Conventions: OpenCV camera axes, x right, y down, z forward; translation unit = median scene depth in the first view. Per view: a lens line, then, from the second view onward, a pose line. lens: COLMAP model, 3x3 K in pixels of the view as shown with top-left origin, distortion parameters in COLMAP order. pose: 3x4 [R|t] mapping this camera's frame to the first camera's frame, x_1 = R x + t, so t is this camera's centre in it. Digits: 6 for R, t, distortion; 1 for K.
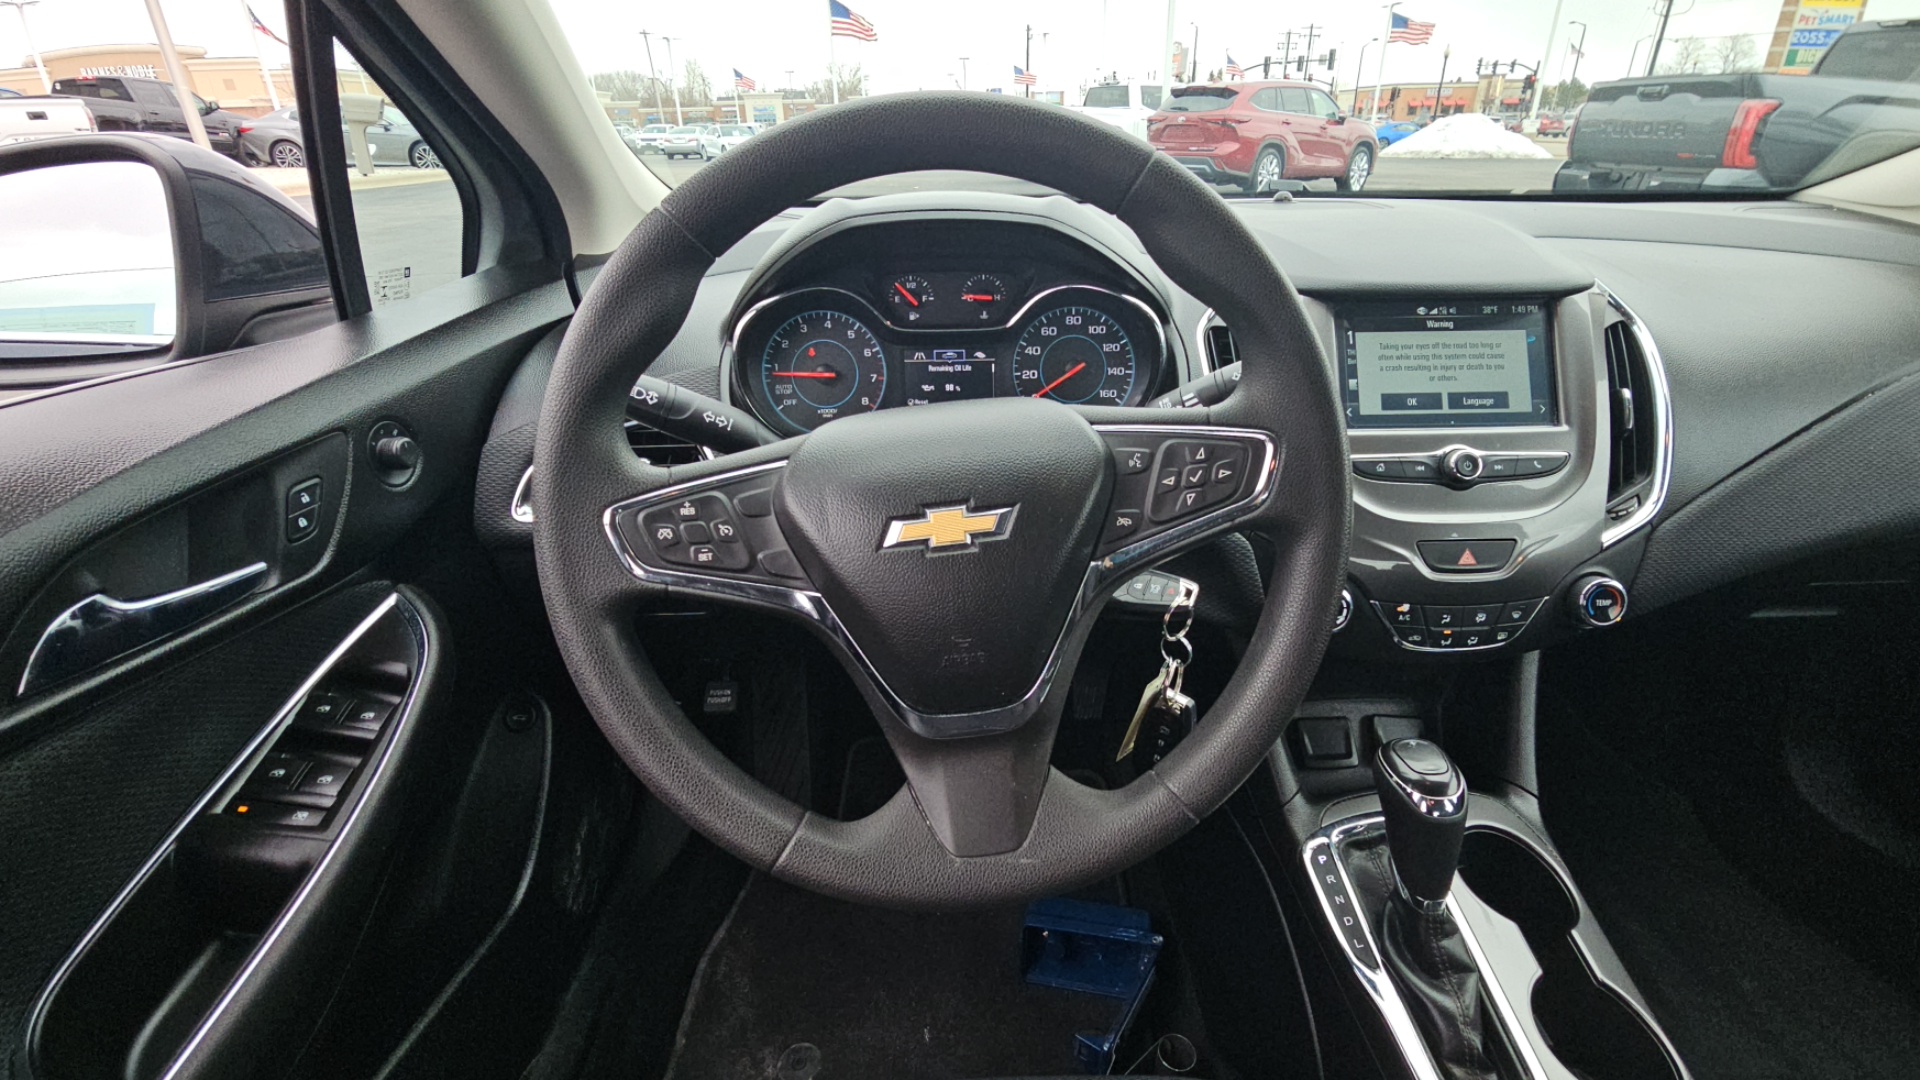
lens RADIAL K [[857.8, 0, 982.7], [0, 857.8, 543.5], [0, 0, 1]] dist [0.008056, -0.006239]
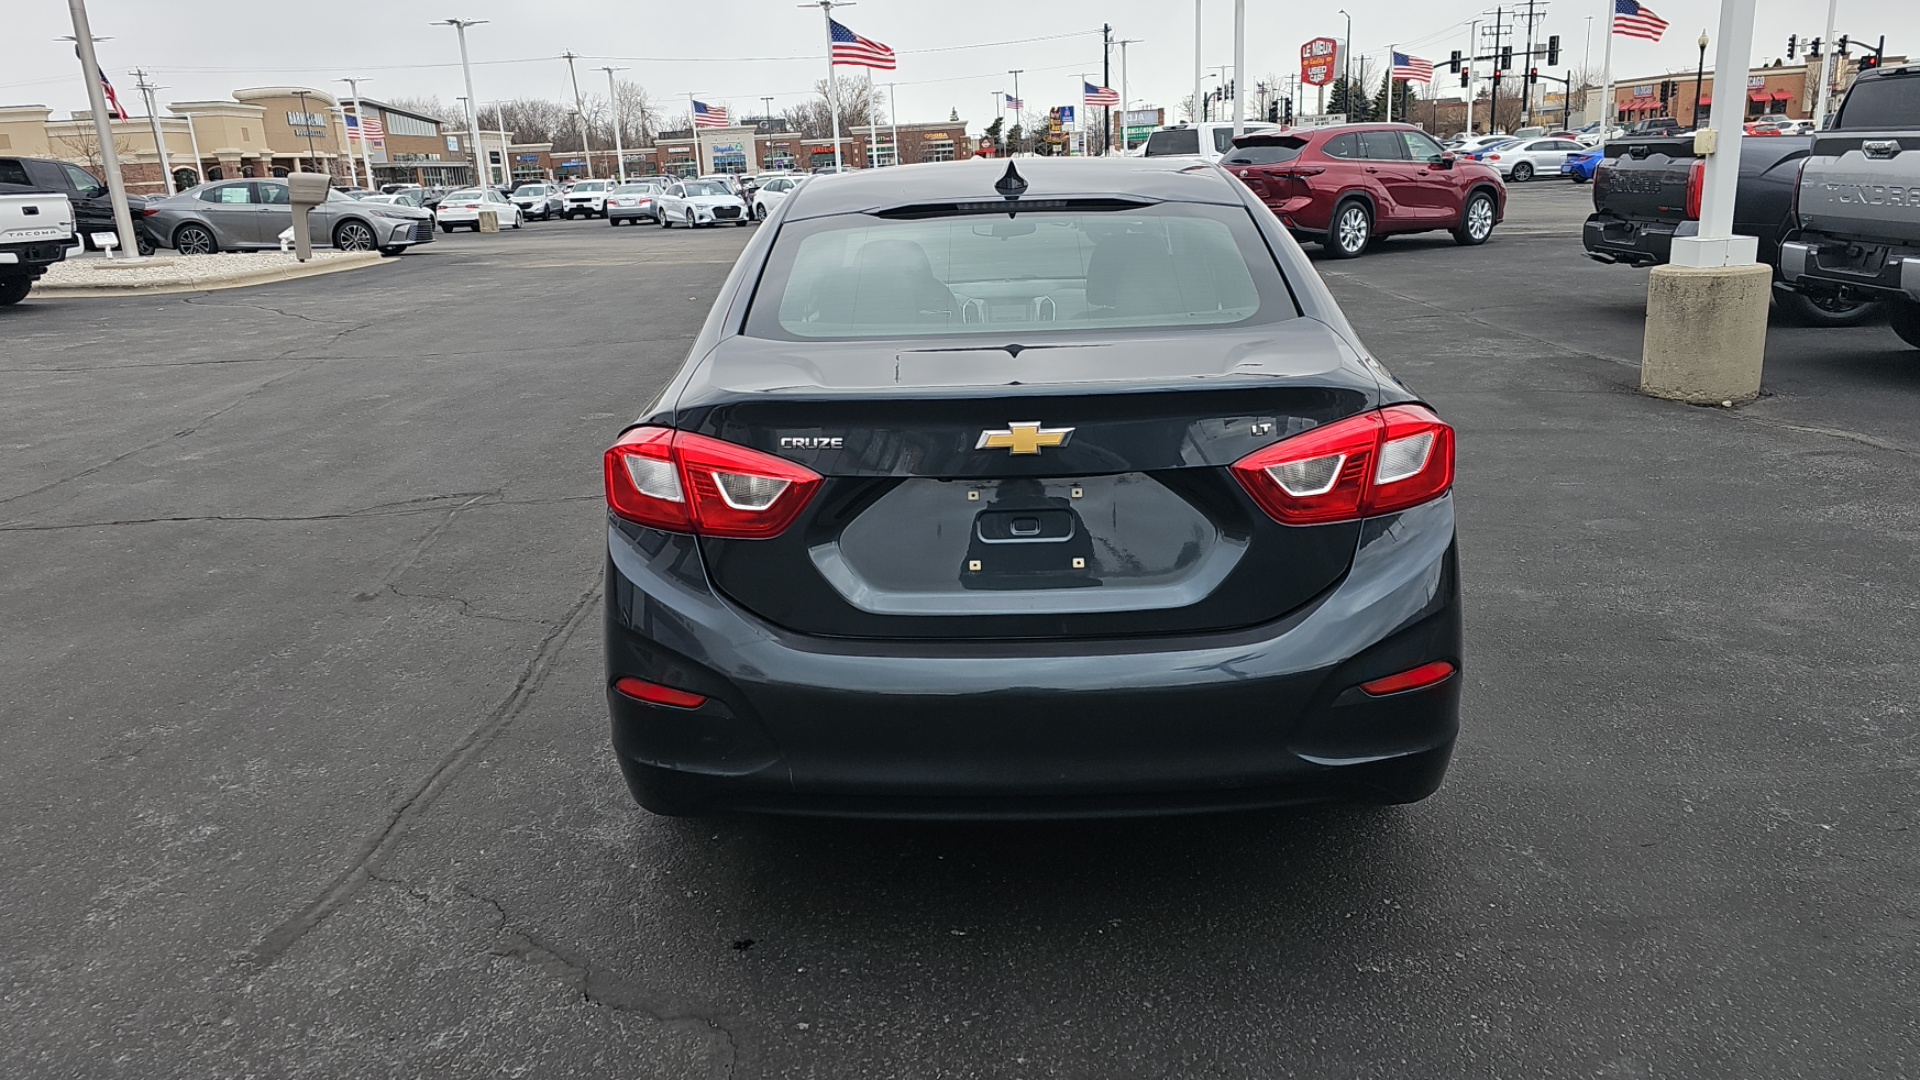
lens RADIAL K [[1367.9, 0, 945.3], [0, 1367.9, 551.7], [0, 0, 1]] dist [0.067611, -0.050693]
pose [[0.996793, -0.014197, -0.078751, 0.757477], [0.000287, 0.984765, -0.173890, 2.554781], [0.080020, 0.173310, 0.981611, -6.659155]]
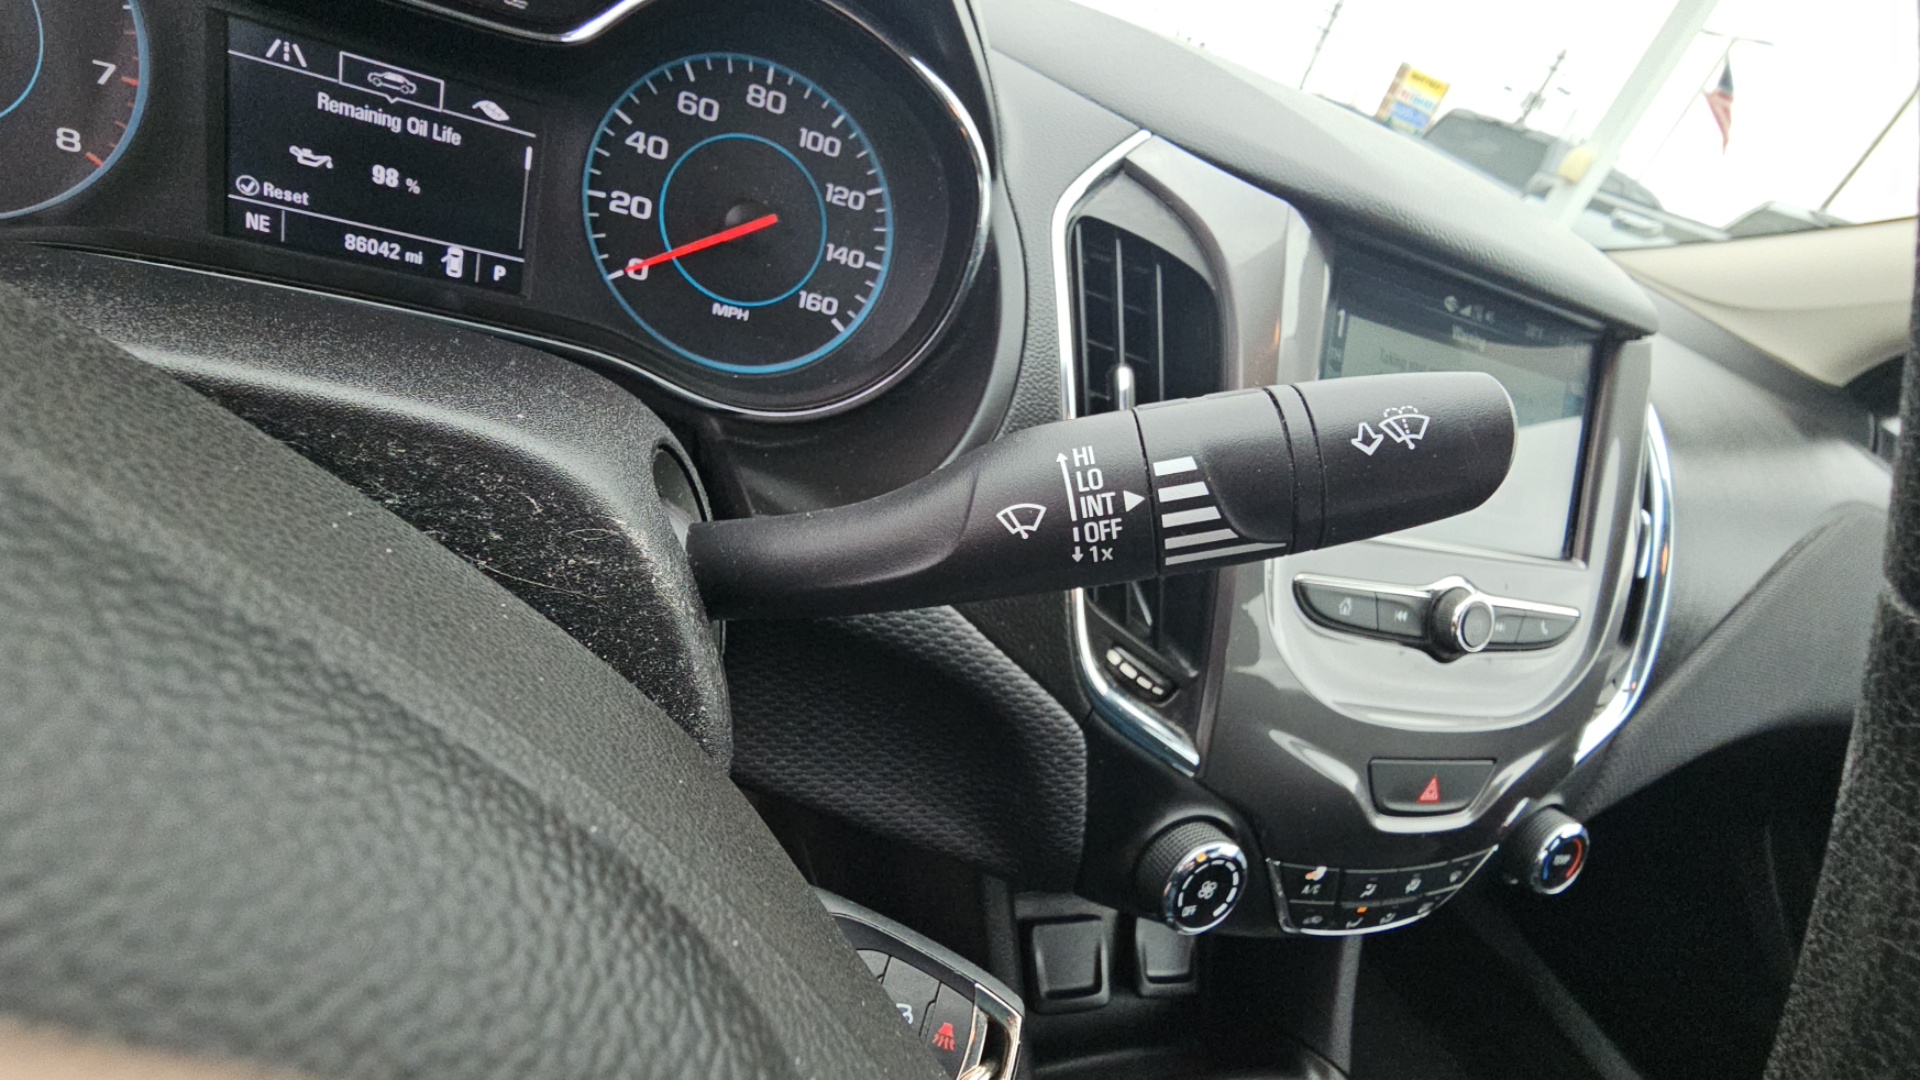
lens RADIAL K [[862.2, 0, 980.1], [0, 862.2, 539.9], [0, 0, 1]] dist [0.008461, -0.008740]
pose [[0.901803, 0.134260, 0.410763, 0.063291], [-0.190336, 0.976754, 0.098613, -0.130060], [-0.387974, -0.167113, 0.906394, 0.616952]]
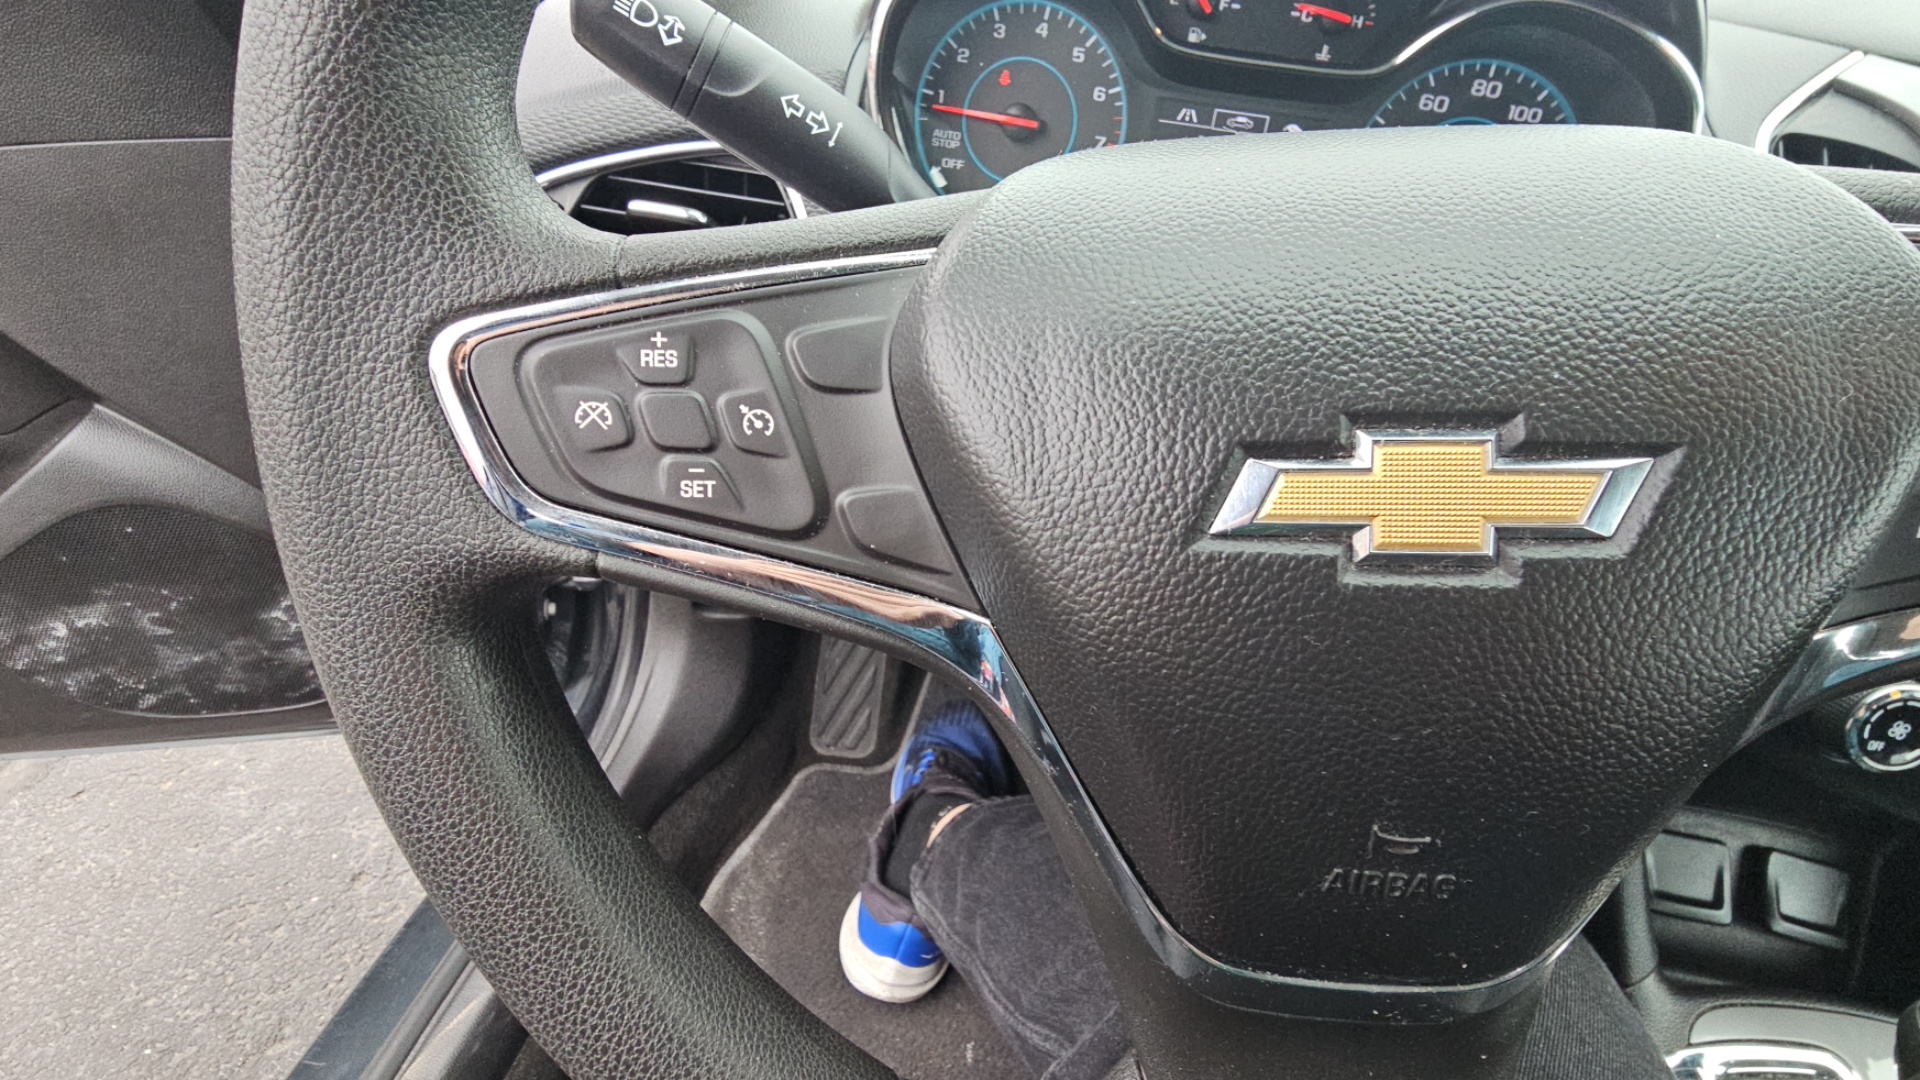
lens RADIAL K [[857.8, 0, 982.7], [0, 857.8, 543.5], [0, 0, 1]] dist [0.008056, -0.006239]
pose [[0.973944, 0.204663, -0.097708, -0.101269], [-0.186560, 0.967980, 0.167958, -0.014927], [0.128955, -0.145353, 0.980940, 0.419030]]
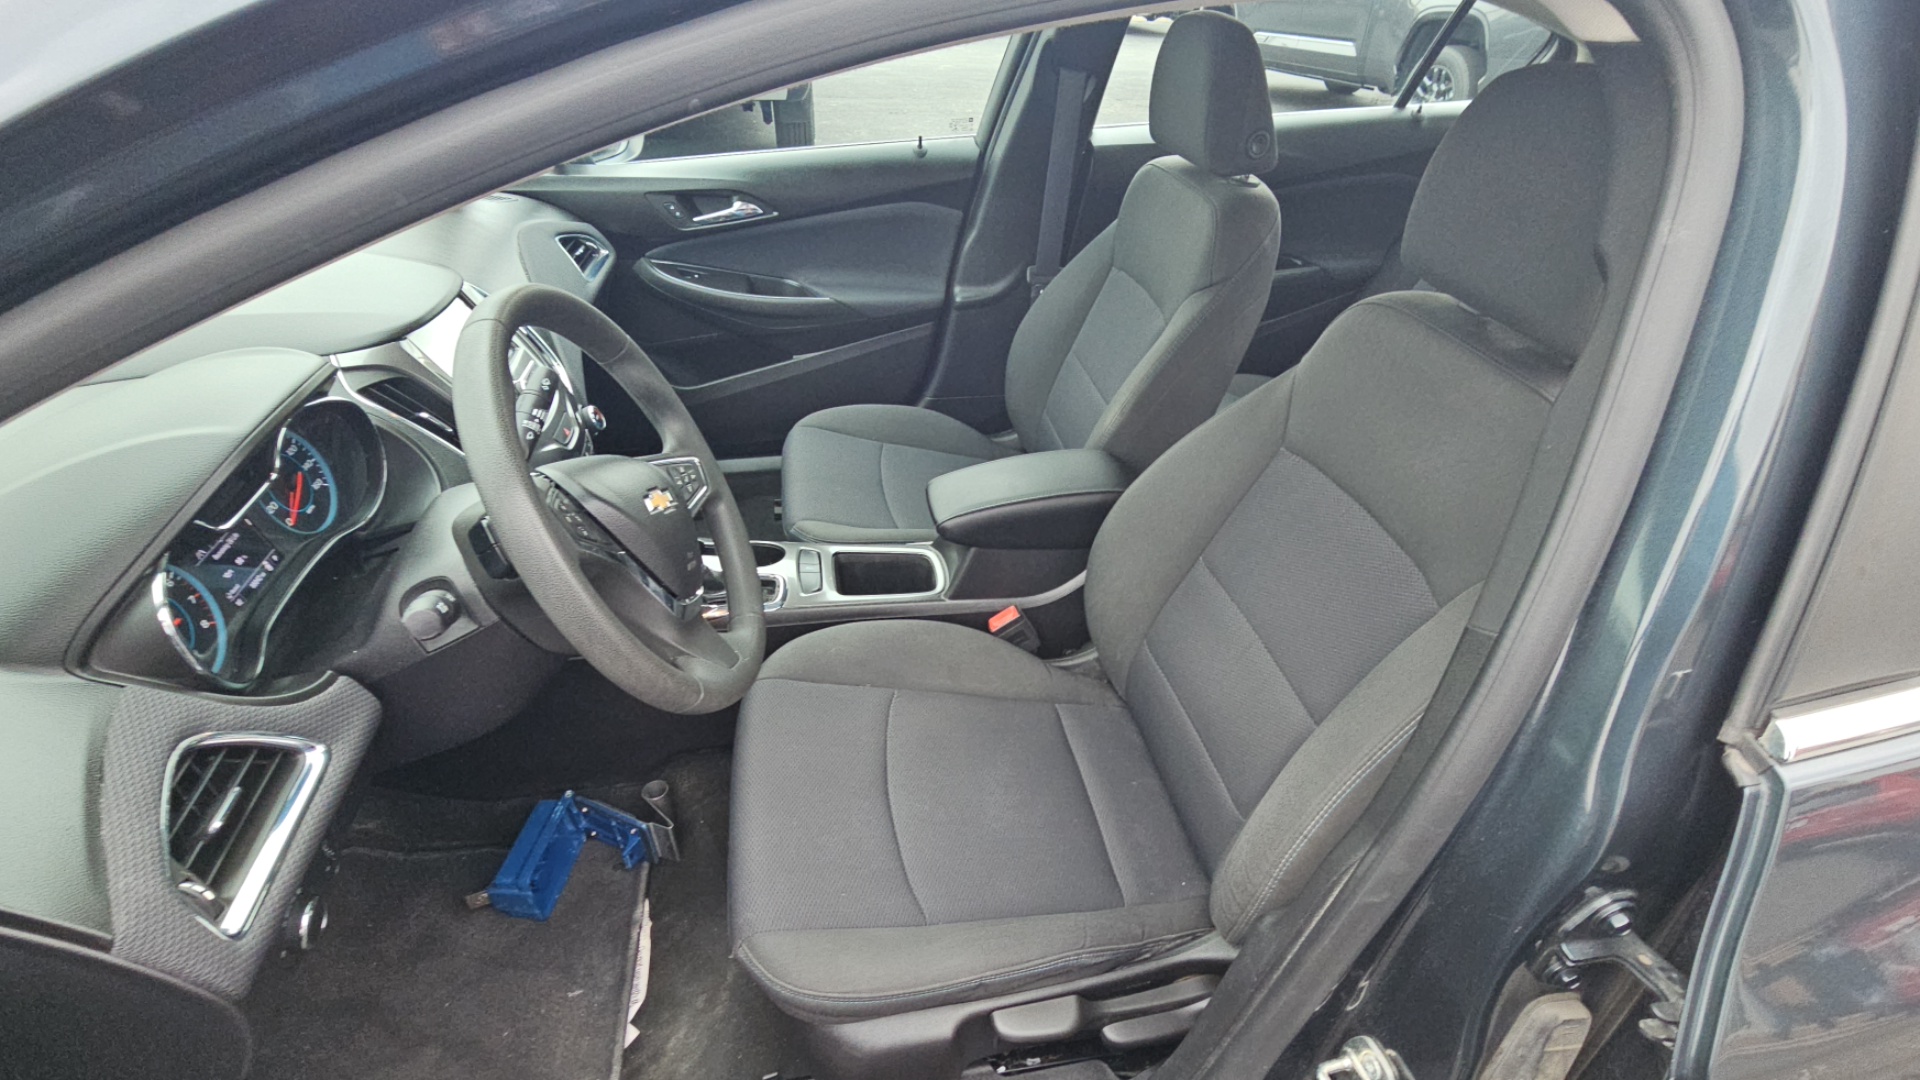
lens RADIAL K [[857.8, 0, 982.7], [0, 857.8, 543.5], [0, 0, 1]] dist [0.008056, -0.006239]
pose [[-0.148848, -0.571608, 0.806913, -1.069213], [0.405327, 0.709036, 0.577042, -0.469514], [-0.901972, 0.412955, 0.126150, 0.096124]]
